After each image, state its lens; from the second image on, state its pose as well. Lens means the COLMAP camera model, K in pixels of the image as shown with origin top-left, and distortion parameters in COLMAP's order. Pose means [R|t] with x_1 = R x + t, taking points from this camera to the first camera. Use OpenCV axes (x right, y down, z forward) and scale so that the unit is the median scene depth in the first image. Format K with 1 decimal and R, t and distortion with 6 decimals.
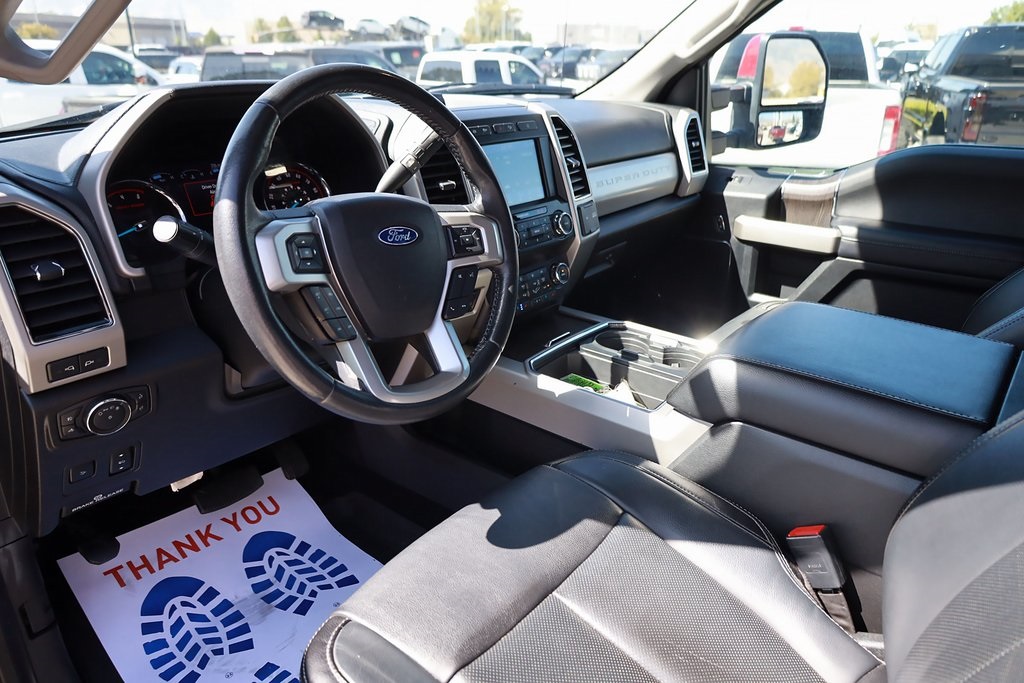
lens RADIAL K [[709.3, 0, 522.8], [0, 709.3, 334.8], [0, 0, 1]] dist [-0.006578, -0.000511]
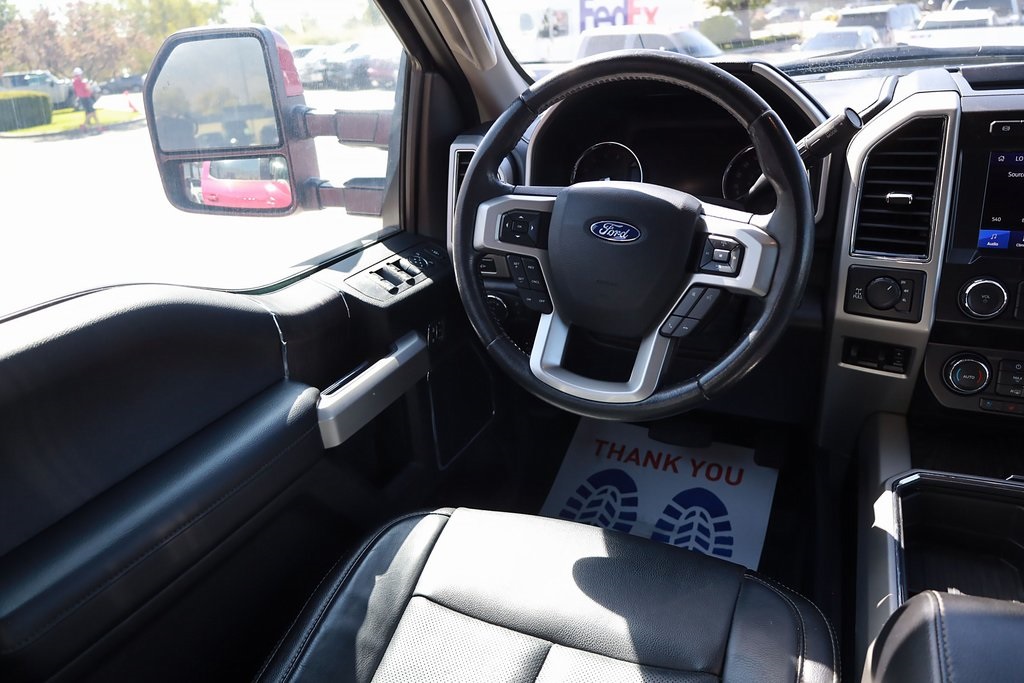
lens RADIAL K [[709.3, 0, 510.8], [0, 709.3, 346.2], [0, 0, 1]] dist [-0.006578, -0.000511]
pose [[0.246866, 0.372382, -0.894645, 0.419028], [-0.287797, 0.909737, 0.299250, -0.145383], [0.925327, 0.183601, 0.331753, 0.345327]]
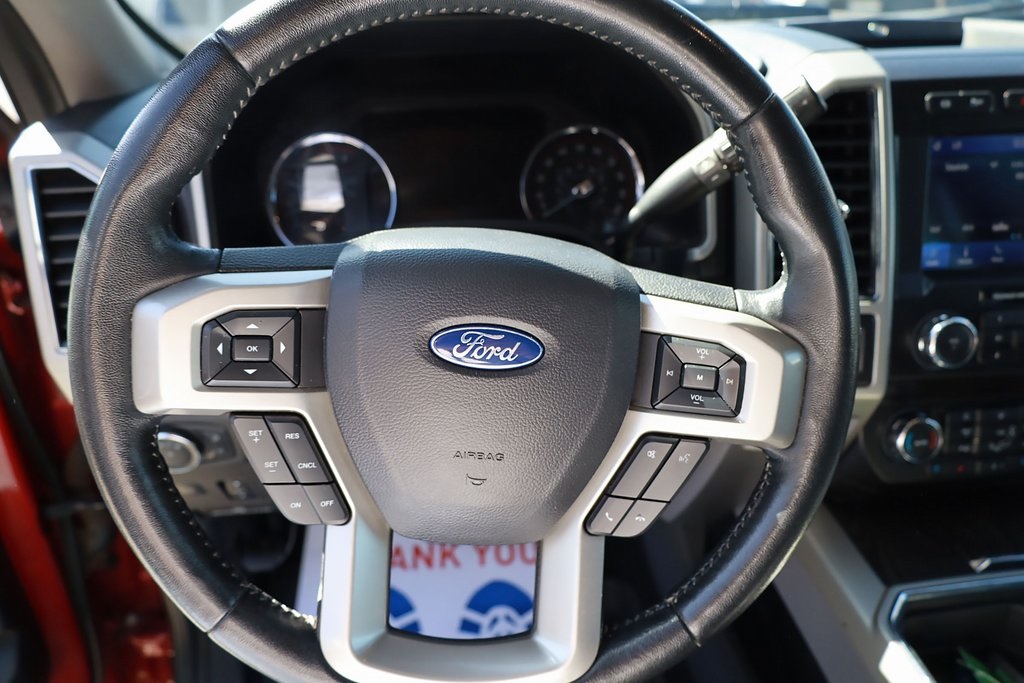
lens RADIAL K [[709.3, 0, 513.4], [0, 709.3, 325.5], [0, 0, 1]] dist [-0.006578, -0.000511]
pose [[0.698950, 0.299456, -0.649457, 0.072336], [-0.237642, 0.953763, 0.184015, -0.145073], [0.674533, 0.025721, 0.737796, 0.411167]]
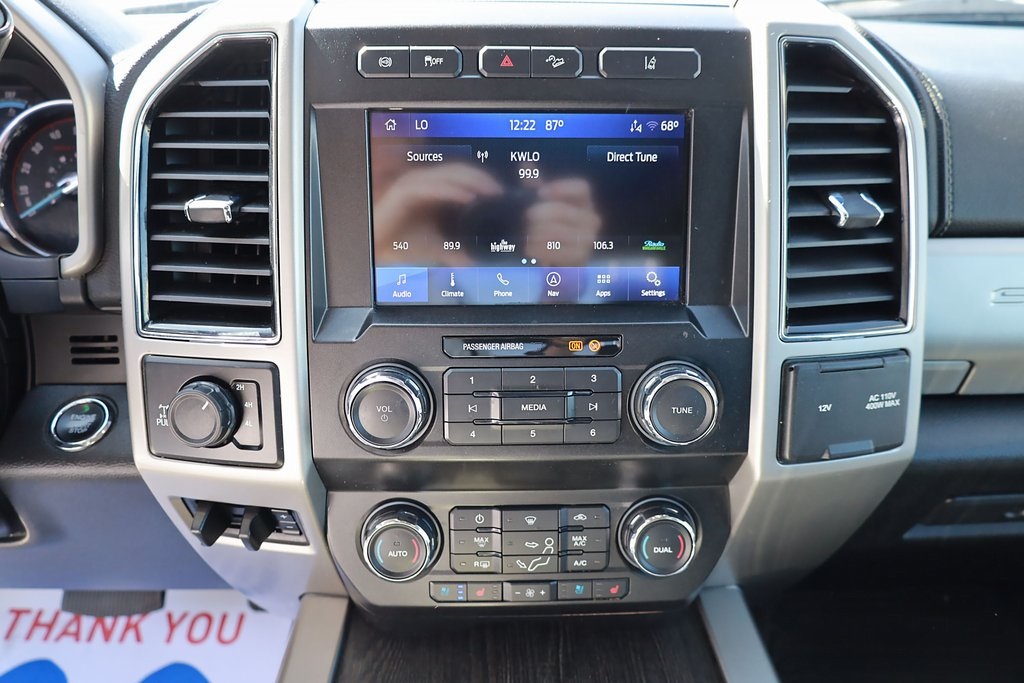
lens RADIAL K [[709.3, 0, 515.3], [0, 709.3, 337.8], [0, 0, 1]] dist [-0.006578, -0.000511]
pose [[0.650333, 0.308380, -0.694240, 0.203229], [-0.281631, 0.946644, 0.156678, -0.205278], [0.705515, 0.093627, 0.702483, 0.722598]]
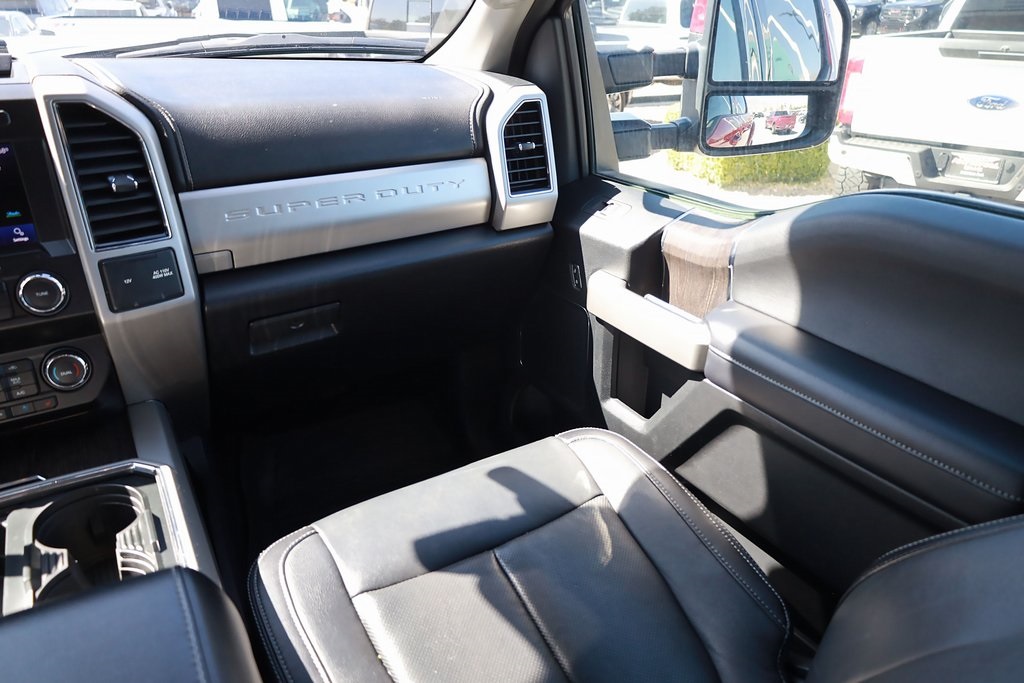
lens RADIAL K [[709.3, 0, 507.8], [0, 709.3, 343.8], [0, 0, 1]] dist [-0.006578, -0.000511]
pose [[0.942223, 0.152485, -0.298269, 0.579380], [-0.127156, 0.986554, 0.102677, -0.217988], [0.309915, -0.058818, 0.948943, 0.550567]]
